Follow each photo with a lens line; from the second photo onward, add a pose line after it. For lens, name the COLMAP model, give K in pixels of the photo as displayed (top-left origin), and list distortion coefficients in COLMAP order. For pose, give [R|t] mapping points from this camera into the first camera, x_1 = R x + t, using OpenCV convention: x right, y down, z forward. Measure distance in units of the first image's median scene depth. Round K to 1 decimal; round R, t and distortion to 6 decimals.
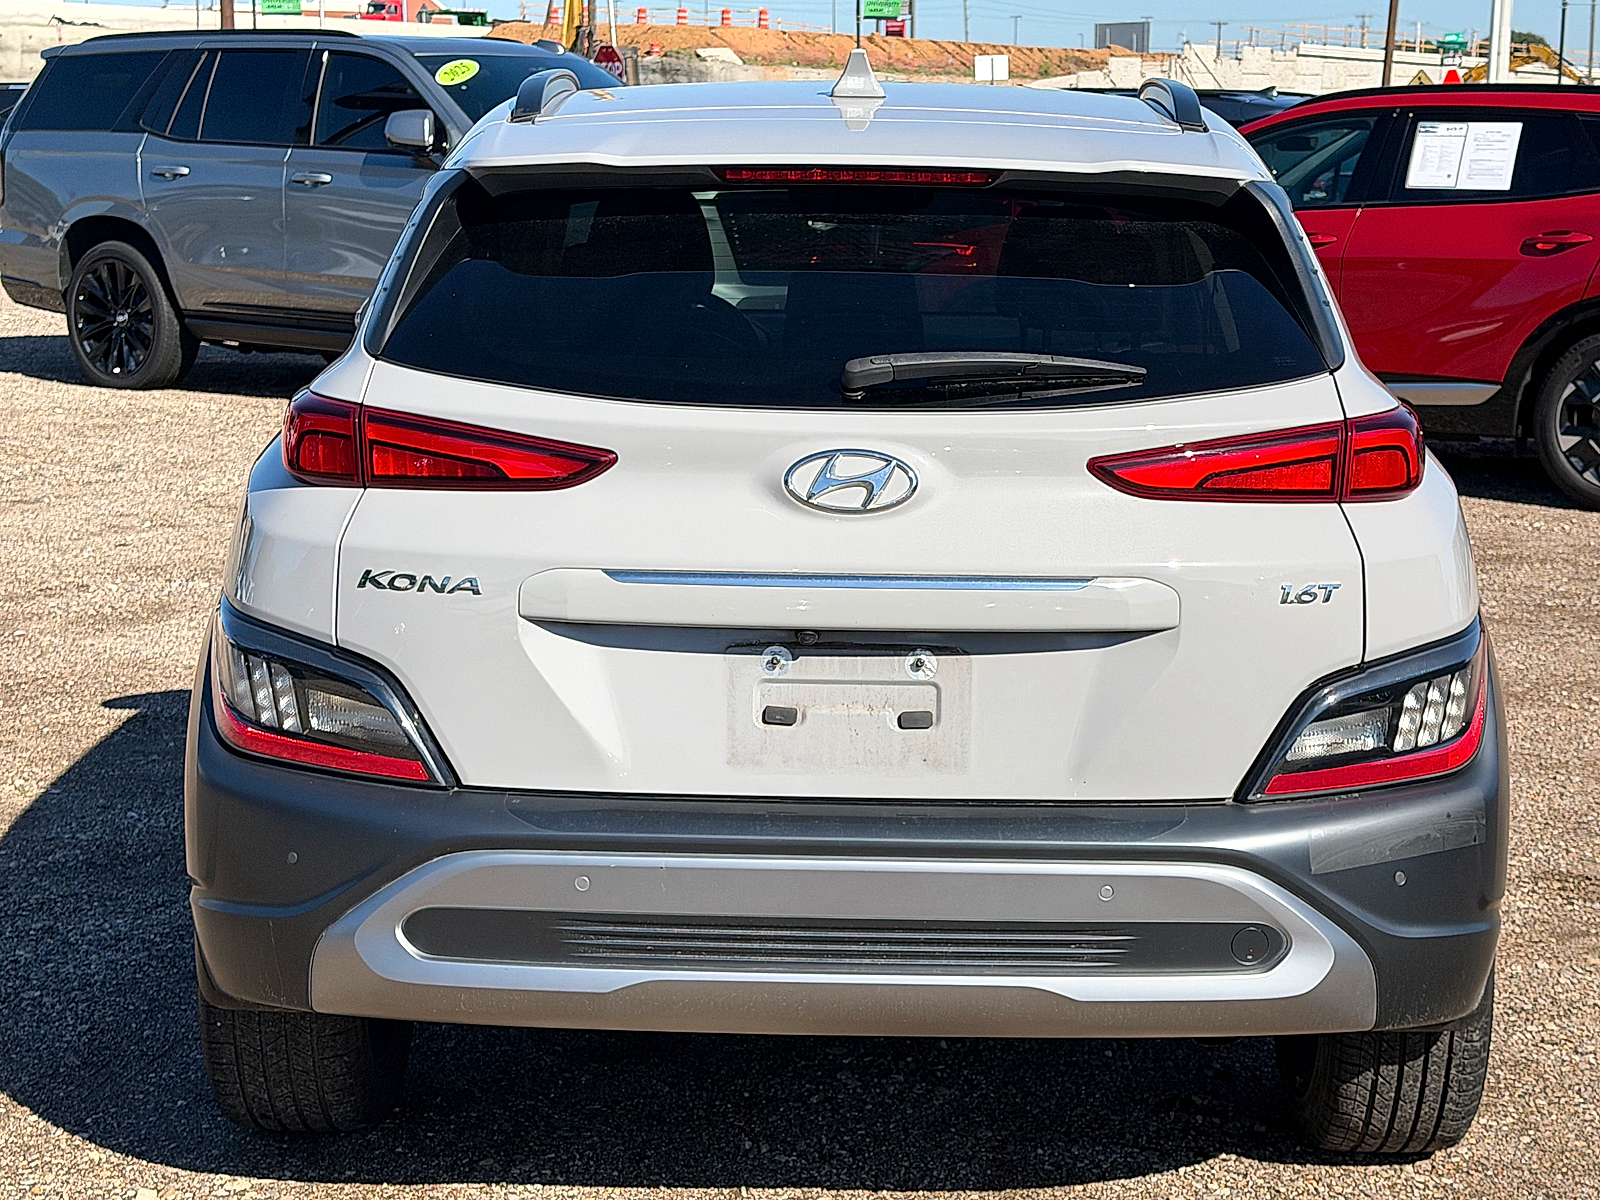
lens RADIAL K [[2873.3, 0, 800.0], [0, 2873.3, 600.0], [0, 0, 1]] dist [0.176701, 0.098929]
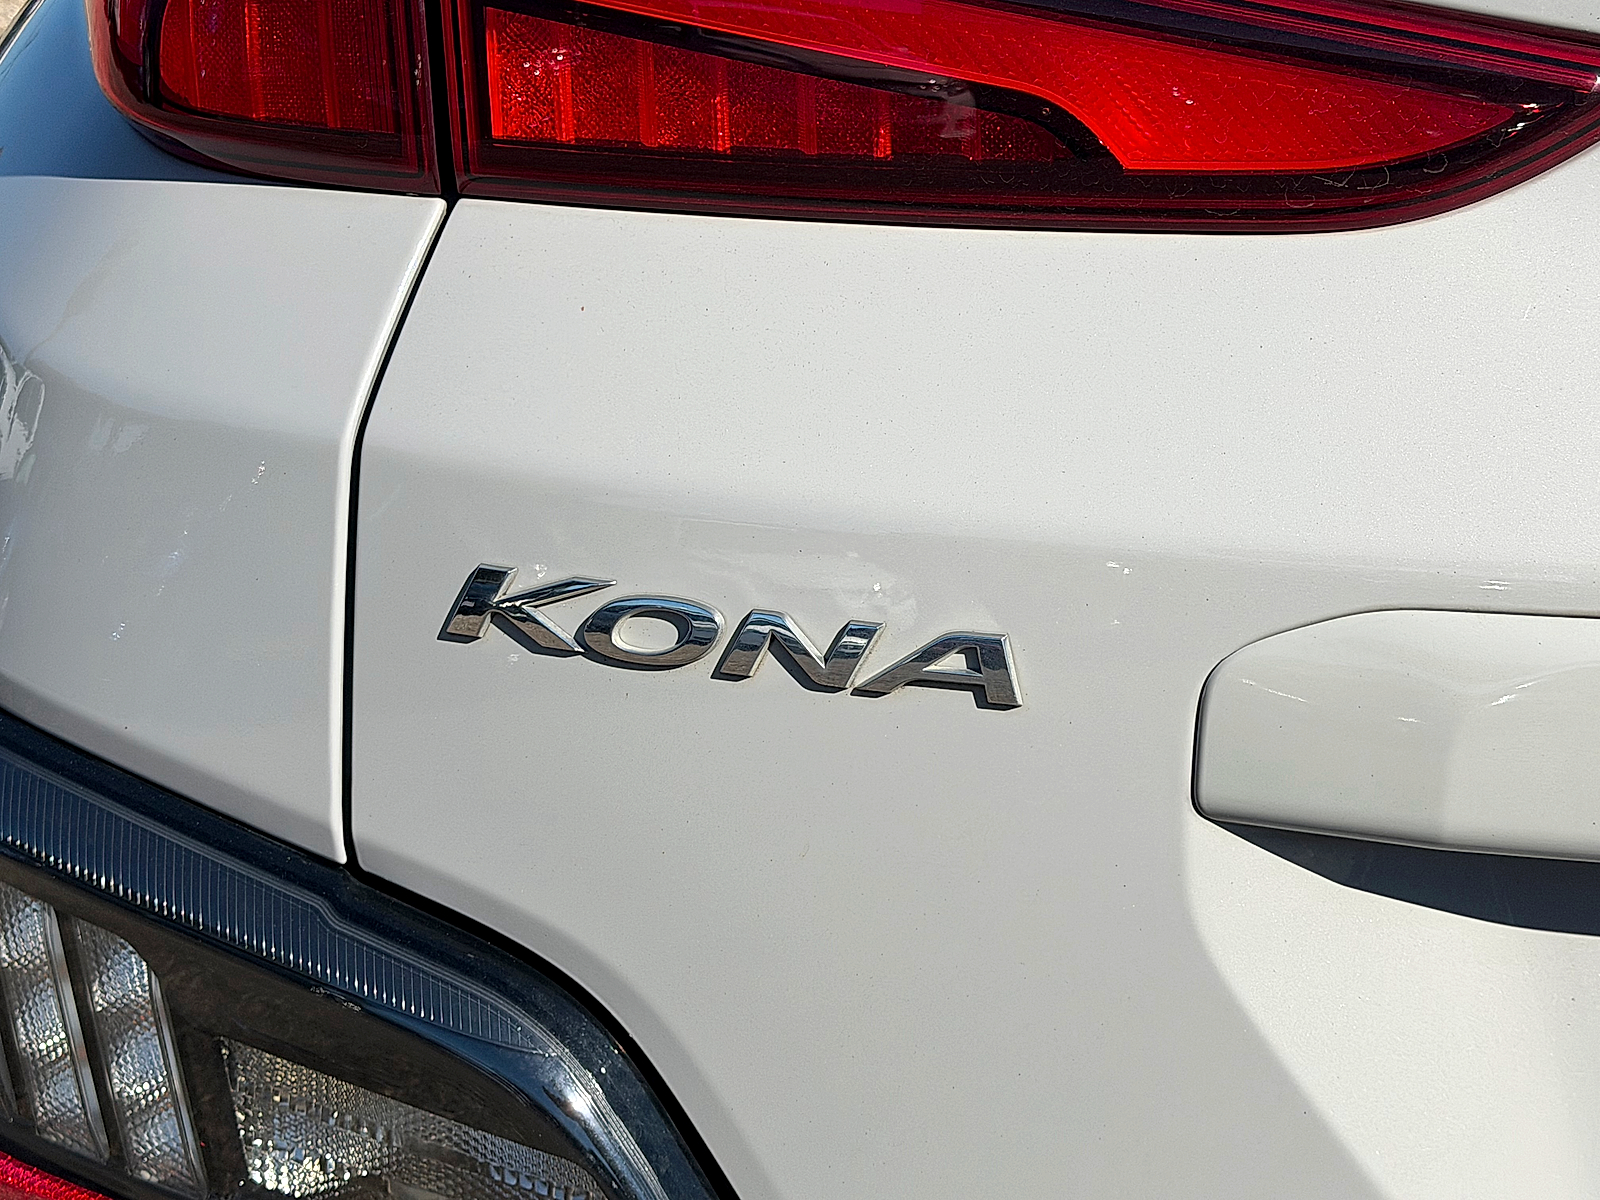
lens RADIAL K [[2908.3, 0, 800.0], [0, 2908.3, 600.0], [0, 0, 1]] dist [0.156347, 0.098291]
pose [[0.998578, -0.003185, 0.053222, -0.135447], [-0.005328, 0.987254, 0.159064, -0.044447], [-0.053050, -0.159122, 0.985833, 0.760225]]
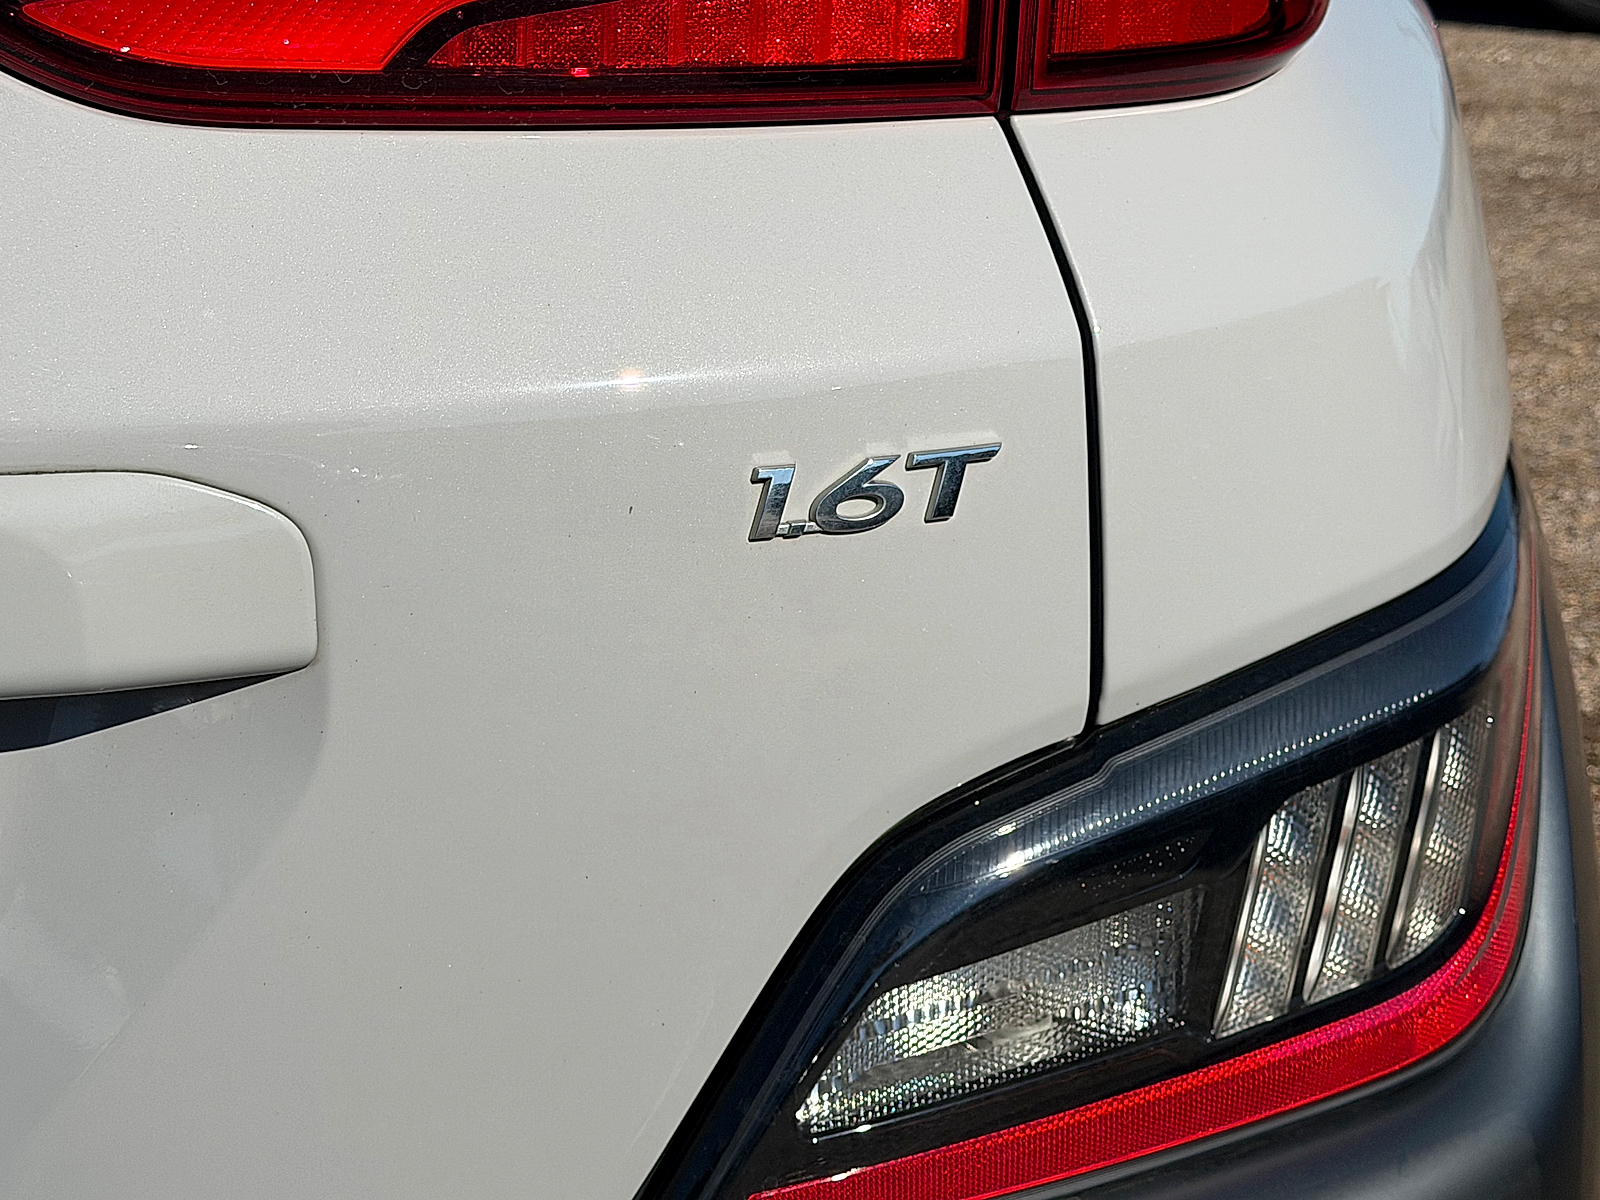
lens RADIAL K [[2908.3, 0, 800.0], [0, 2908.3, 600.0], [0, 0, 1]] dist [0.156347, 0.098291]
pose [[0.998933, -0.039543, 0.023871, 0.161275], [0.035392, 0.987354, 0.154532, -0.031555], [-0.029679, -0.153522, 0.987699, 0.738082]]
